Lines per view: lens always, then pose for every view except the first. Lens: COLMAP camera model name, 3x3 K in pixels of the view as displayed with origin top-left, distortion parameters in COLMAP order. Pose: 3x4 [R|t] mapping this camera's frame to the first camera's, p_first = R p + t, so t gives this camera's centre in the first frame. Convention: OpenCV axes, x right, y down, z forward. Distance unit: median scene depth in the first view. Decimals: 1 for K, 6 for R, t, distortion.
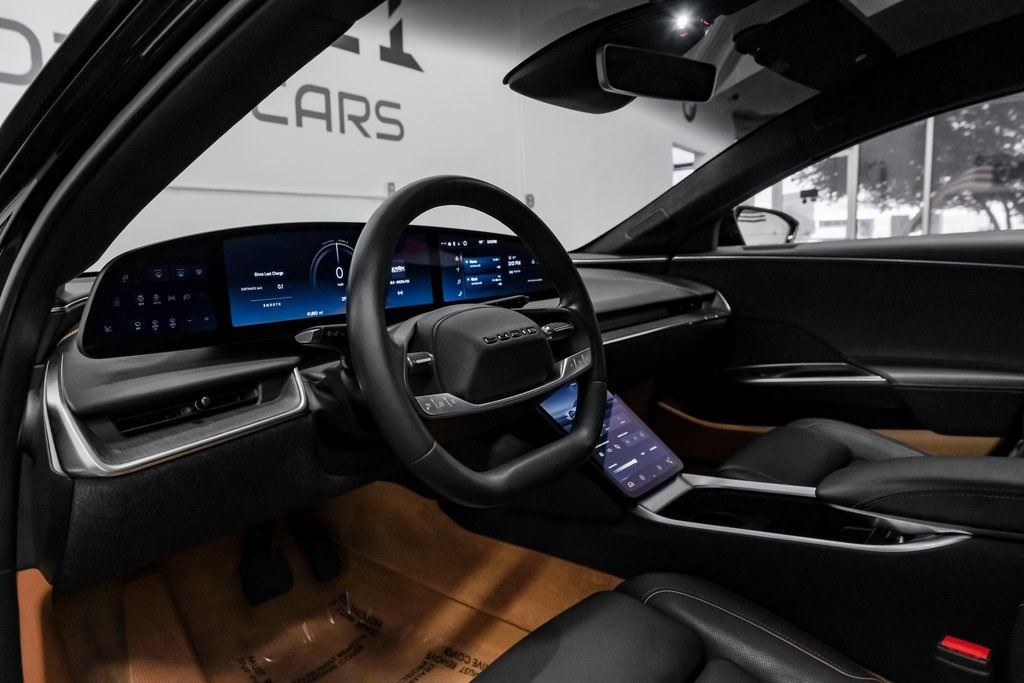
lens RADIAL K [[697.3, 0, 512.0], [0, 697.3, 341.5], [0, 0, 1]] dist [-0.018276, 0.004332]
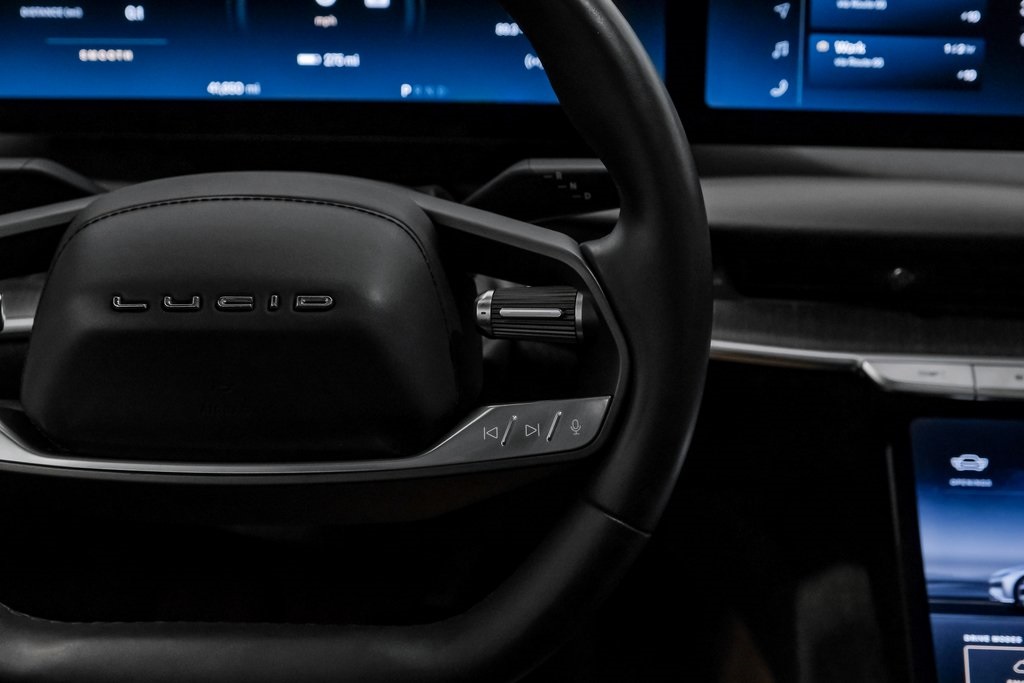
lens RADIAL K [[2471.6, 0, 510.2], [0, 2471.6, 320.7], [0, 0, 1]] dist [-0.013328, 0.806006]
pose [[0.566873, 0.291924, -0.770348, 0.718857], [-0.129691, 0.955072, 0.266490, -0.242124], [0.813533, -0.051158, 0.579265, 0.257337]]
